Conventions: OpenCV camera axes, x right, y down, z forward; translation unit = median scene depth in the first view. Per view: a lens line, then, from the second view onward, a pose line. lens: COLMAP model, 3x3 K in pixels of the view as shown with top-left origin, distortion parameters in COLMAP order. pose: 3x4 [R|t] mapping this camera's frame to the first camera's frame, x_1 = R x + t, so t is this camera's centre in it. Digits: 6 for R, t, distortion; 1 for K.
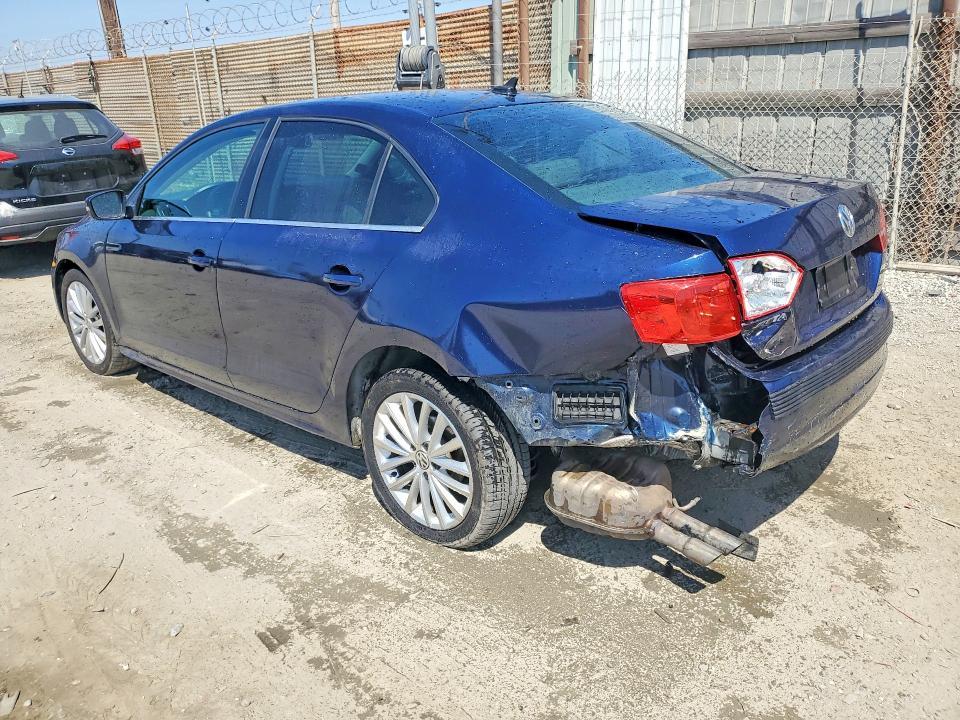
lens RADIAL K [[717.0, 0, 480.0], [0, 717.0, 360.0], [0, 0, 1]] dist [0.000837, 0.001813]
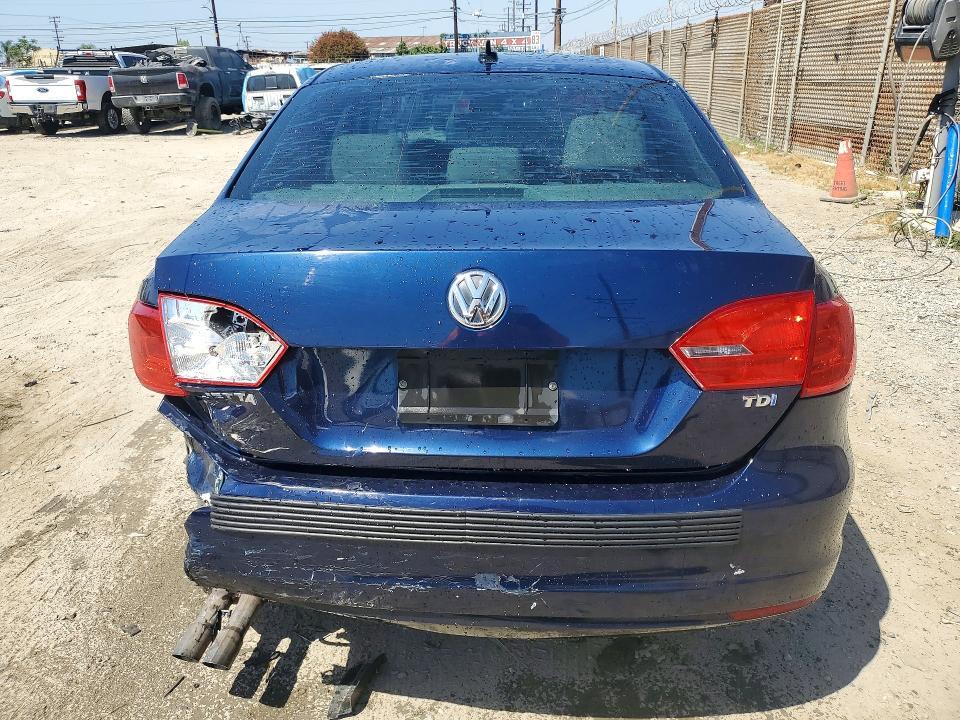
lens RADIAL K [[717.0, 0, 480.0], [0, 717.0, 360.0], [0, 0, 1]] dist [0.000837, 0.001813]
pose [[0.654639, 0.308205, -0.690259, 0.809944], [-0.271257, 0.948073, 0.166062, -0.212311], [0.705597, 0.078527, 0.704249, 0.526773]]
